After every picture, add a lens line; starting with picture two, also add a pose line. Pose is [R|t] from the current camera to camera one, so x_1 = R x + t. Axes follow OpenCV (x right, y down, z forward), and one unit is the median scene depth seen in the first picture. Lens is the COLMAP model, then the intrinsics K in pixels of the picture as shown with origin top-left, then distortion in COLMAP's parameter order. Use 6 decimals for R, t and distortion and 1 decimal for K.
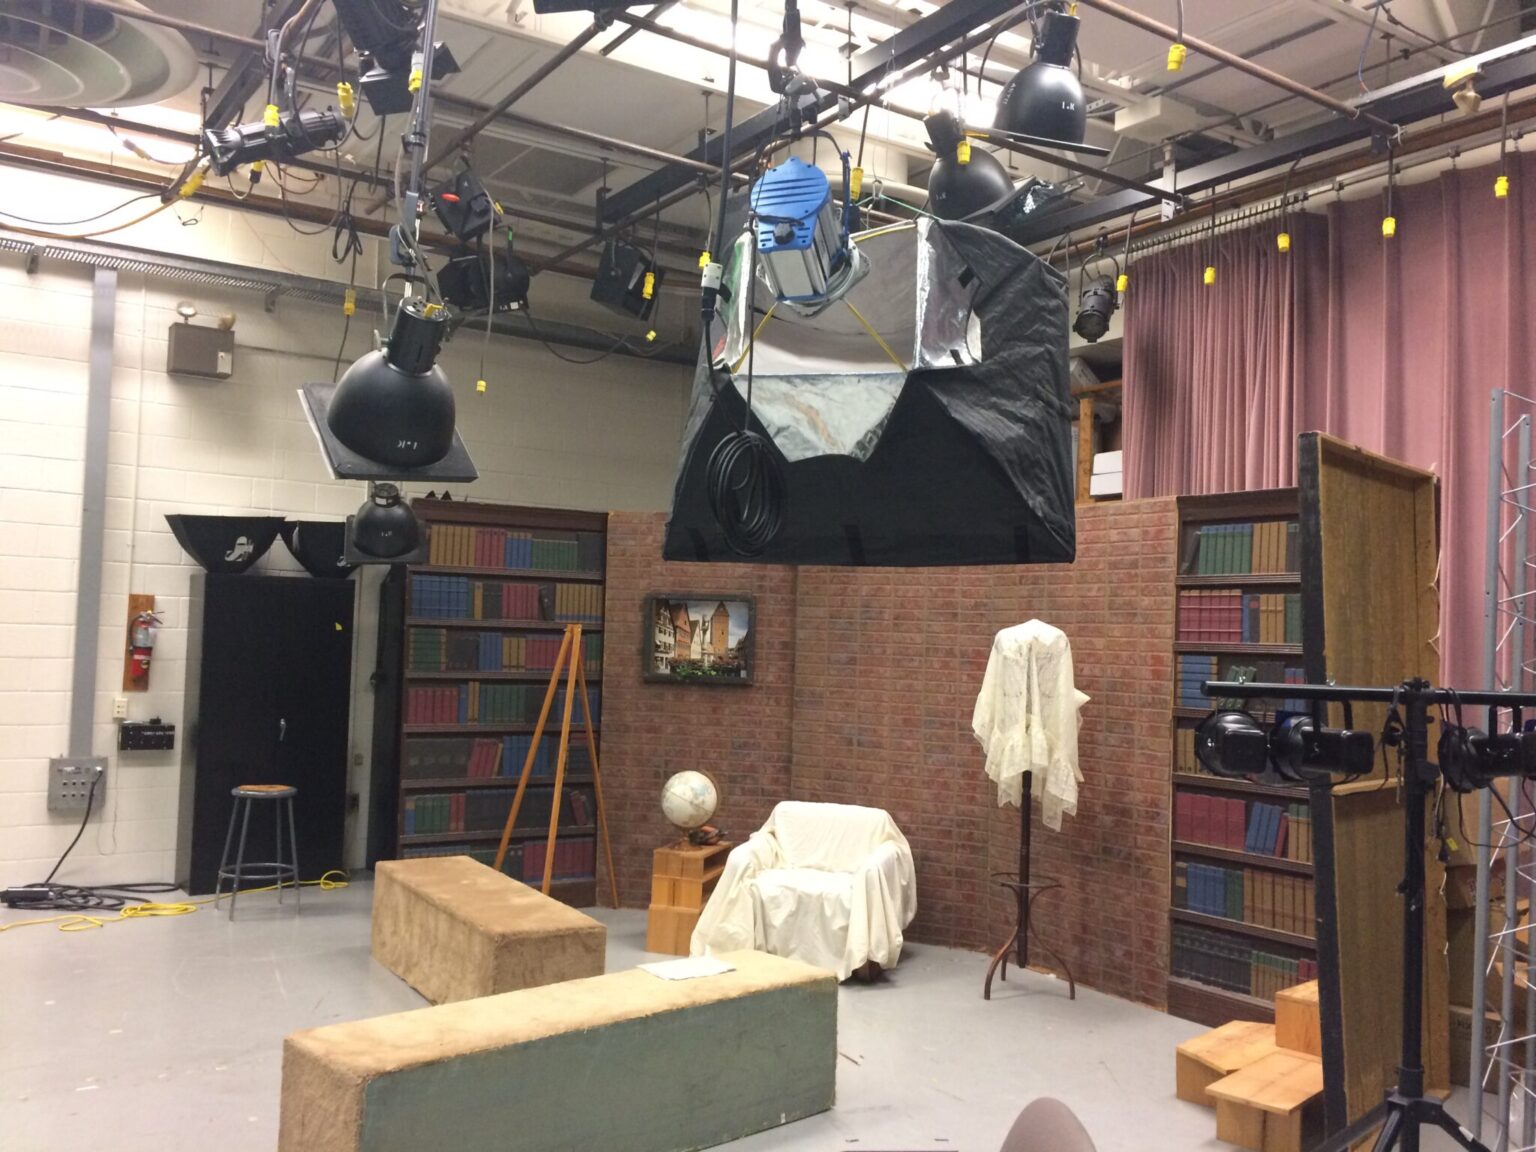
lens RADIAL K [[1413.7, 0, 768.0], [0, 1413.7, 576.0], [0, 0, 1]] dist [0.148408, -0.175939]
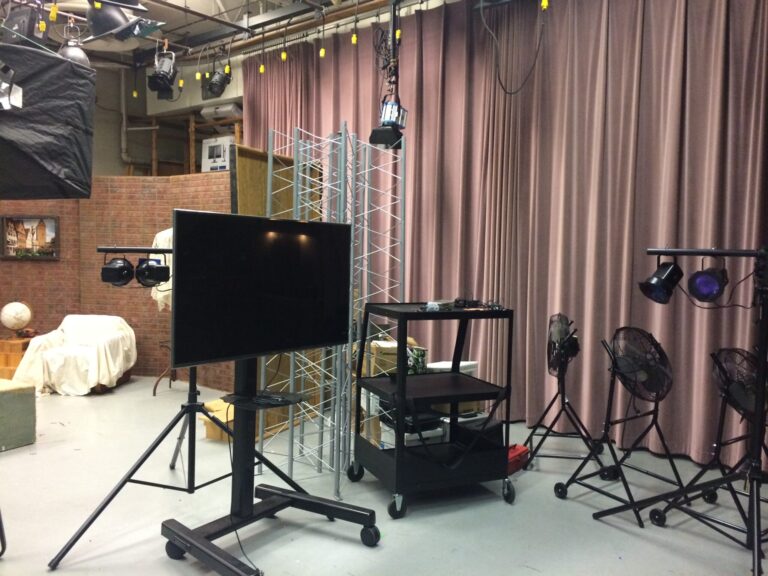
lens RADIAL K [[706.9, 0, 384.0], [0, 706.9, 288.0], [0, 0, 1]] dist [0.148408, -0.175939]
pose [[0.966058, -0.031376, 0.256414, 0.191087], [0.002959, 0.993875, 0.110467, 0.003711], [-0.258309, -0.105959, 0.960234, -0.136220]]
